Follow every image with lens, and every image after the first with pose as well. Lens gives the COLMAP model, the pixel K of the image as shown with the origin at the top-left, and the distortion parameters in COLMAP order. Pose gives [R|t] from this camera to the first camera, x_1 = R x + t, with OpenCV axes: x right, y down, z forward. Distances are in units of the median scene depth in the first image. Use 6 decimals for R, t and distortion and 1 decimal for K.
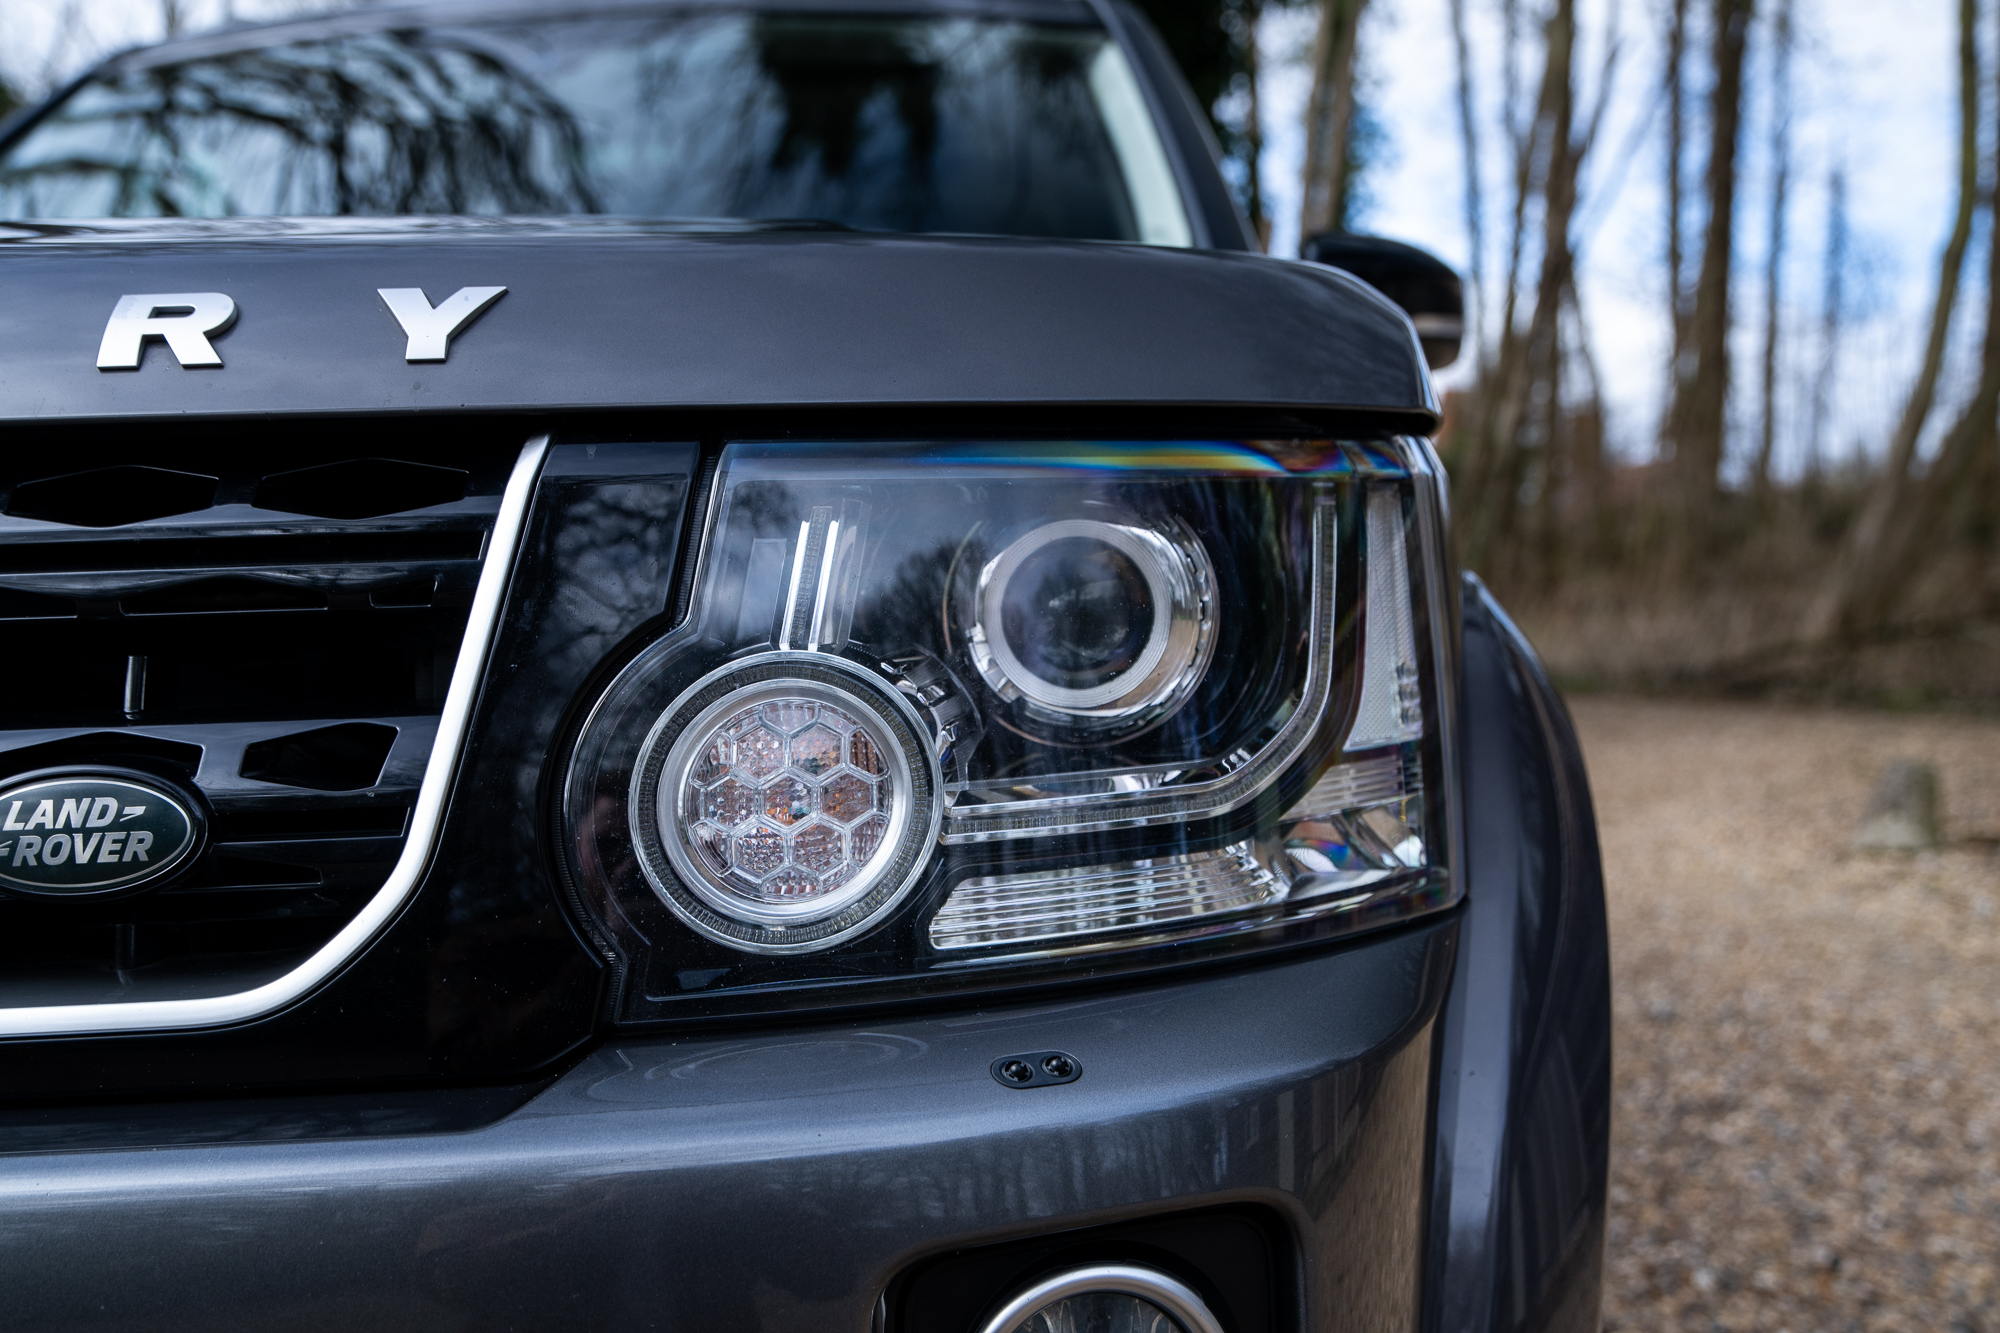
lens RADIAL K [[1905.7, 0, 1000.0], [0, 1905.7, 666.5], [0, 0, 1]] dist [-0.002011, 0.000688]
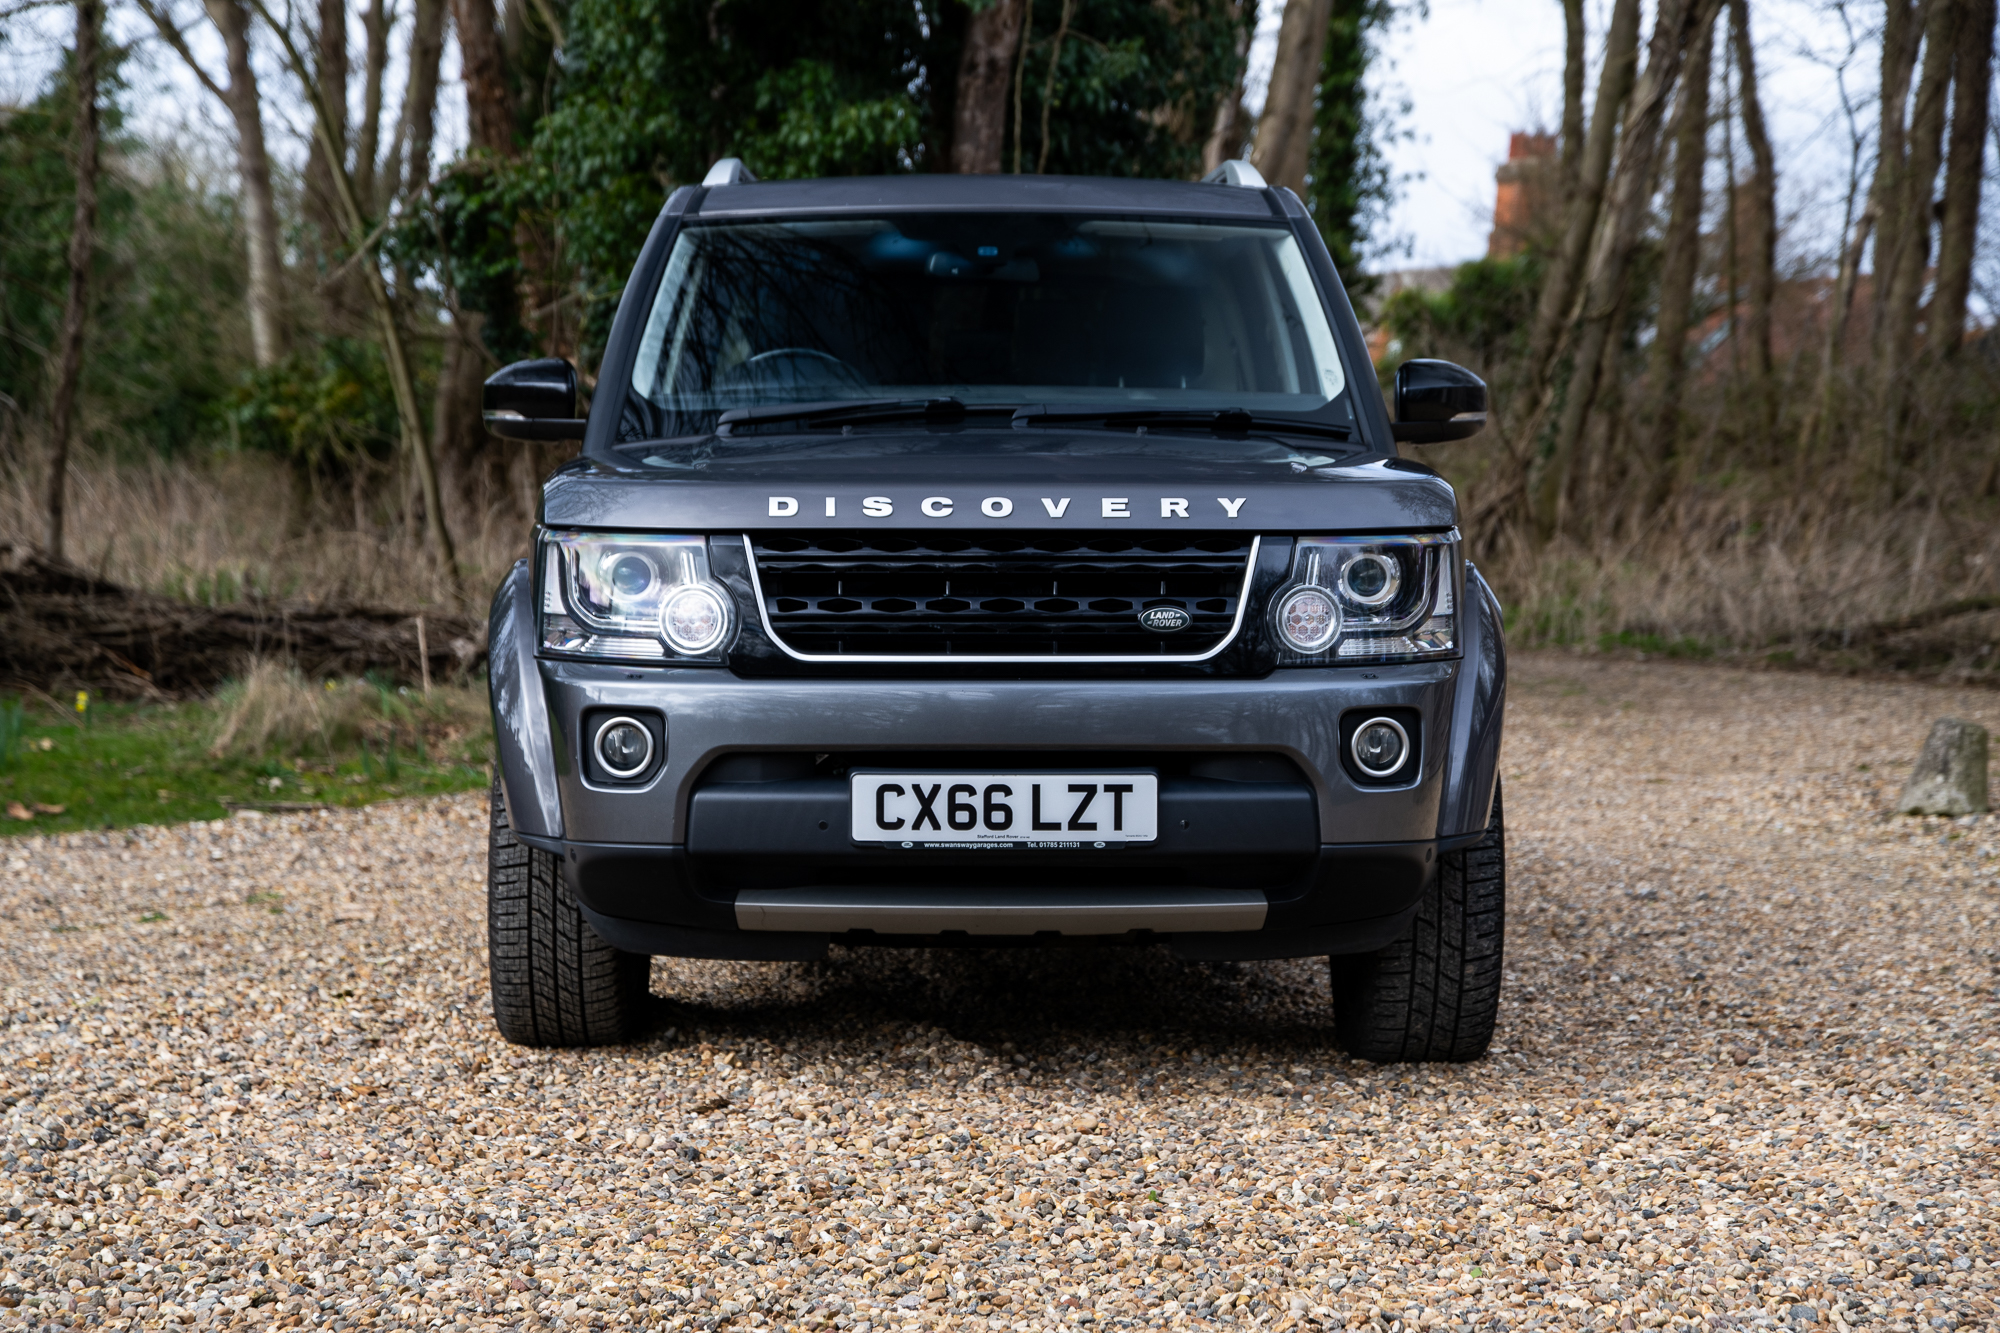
lens RADIAL K [[4052.0, 0, 1000.0], [0, 4052.0, 666.5], [0, 0, 1]] dist [0.422534, 0.130822]
pose [[0.993945, 0.030688, 0.105506, -1.599243], [-0.032355, 0.999377, 0.014119, 0.062094], [-0.105007, -0.017447, 0.994318, -7.303115]]
